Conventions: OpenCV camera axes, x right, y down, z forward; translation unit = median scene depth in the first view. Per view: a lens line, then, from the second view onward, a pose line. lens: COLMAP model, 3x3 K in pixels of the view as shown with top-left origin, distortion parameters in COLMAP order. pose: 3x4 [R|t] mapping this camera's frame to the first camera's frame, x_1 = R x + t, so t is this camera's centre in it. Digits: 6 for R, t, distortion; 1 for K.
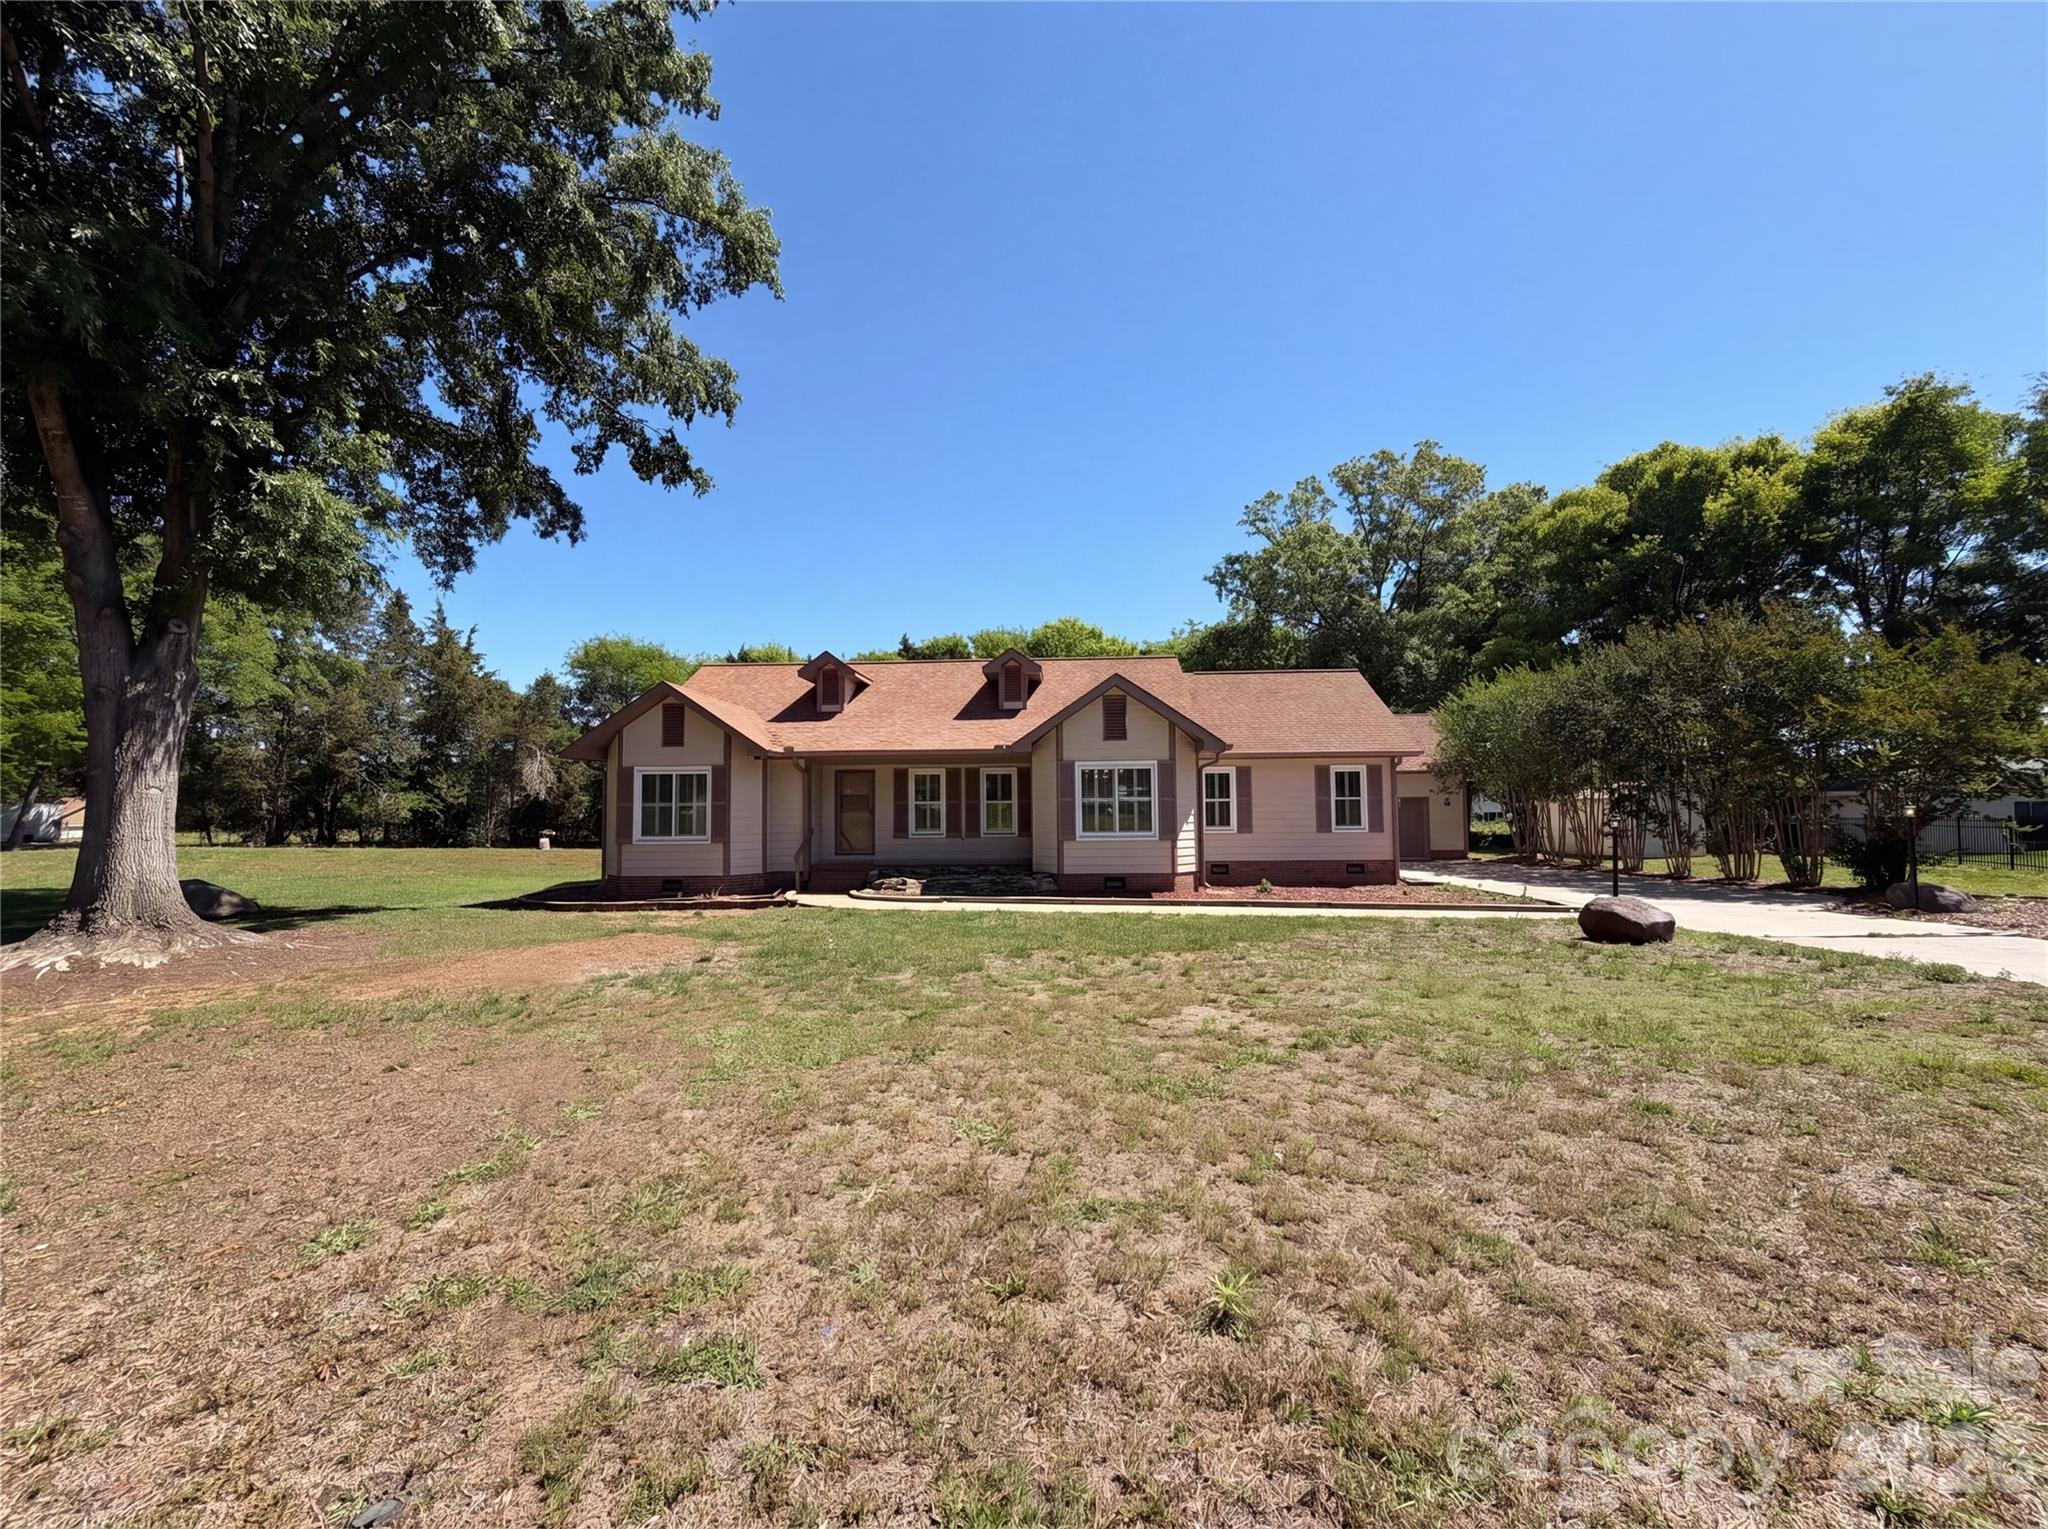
lens RADIAL K [[798.7, 0, 1027.4], [0, 798.7, 768.1], [0, 0, 1]] dist [-0.001452, -0.000158]
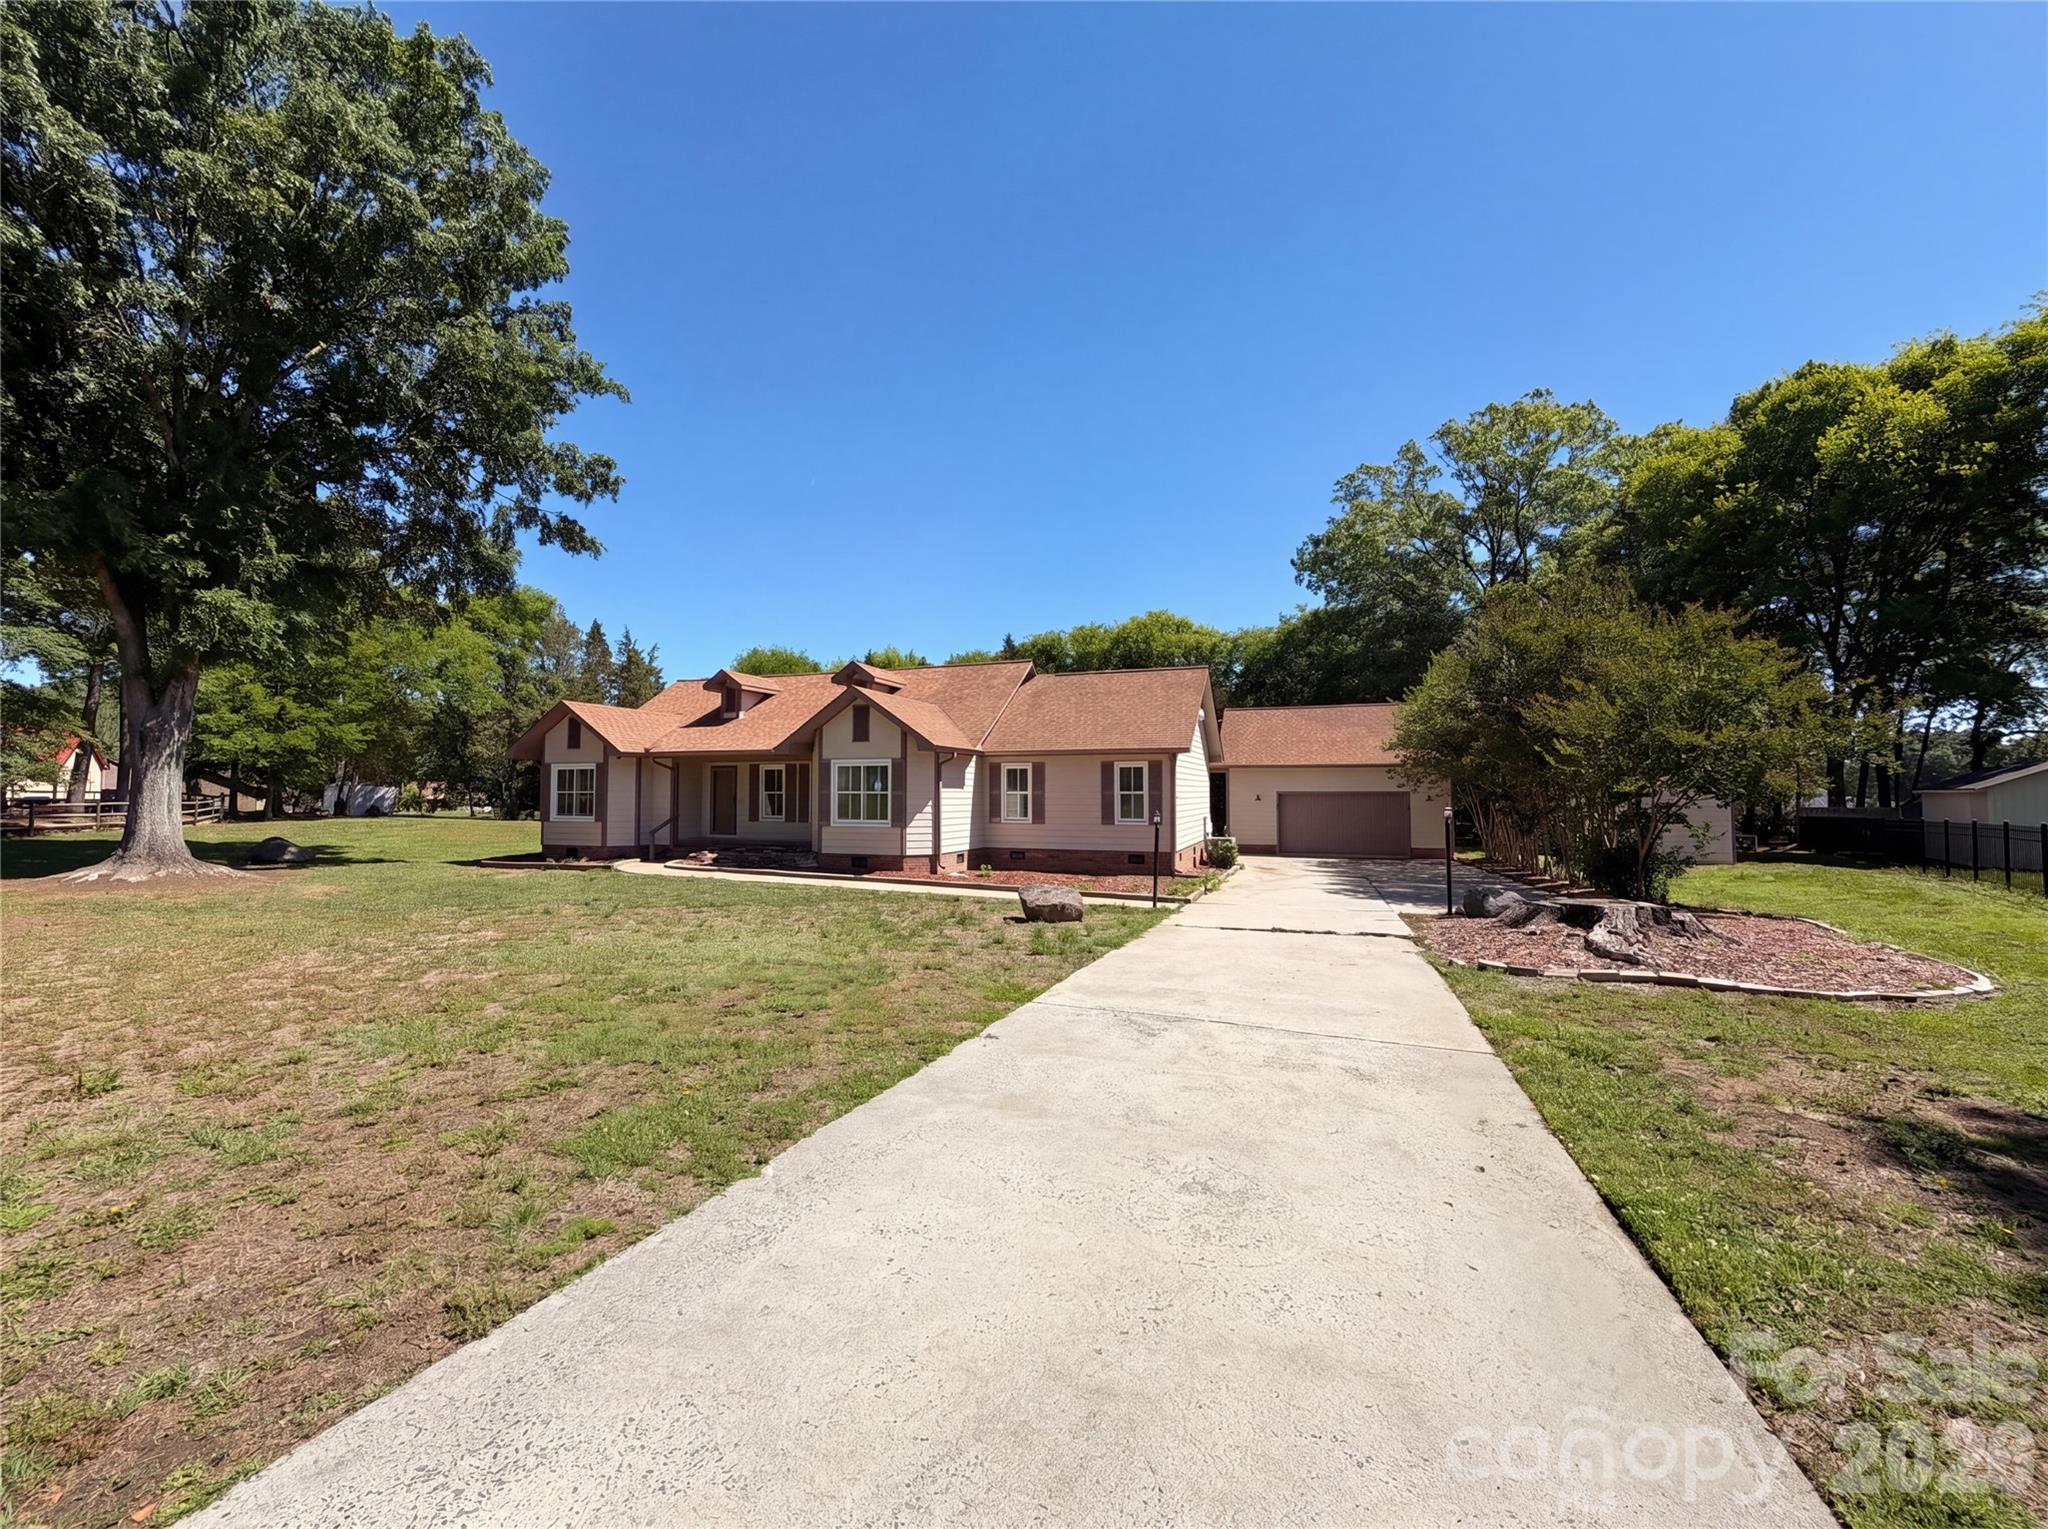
lens RADIAL K [[798.7, 0, 1011.1], [0, 798.7, 766.0], [0, 0, 1]] dist [-0.001452, -0.000158]
pose [[0.956620, -0.000050, -0.291337, 0.557578], [0.002941, 0.999951, 0.009486, -0.008118], [0.291323, -0.009931, 0.956573, -0.055769]]
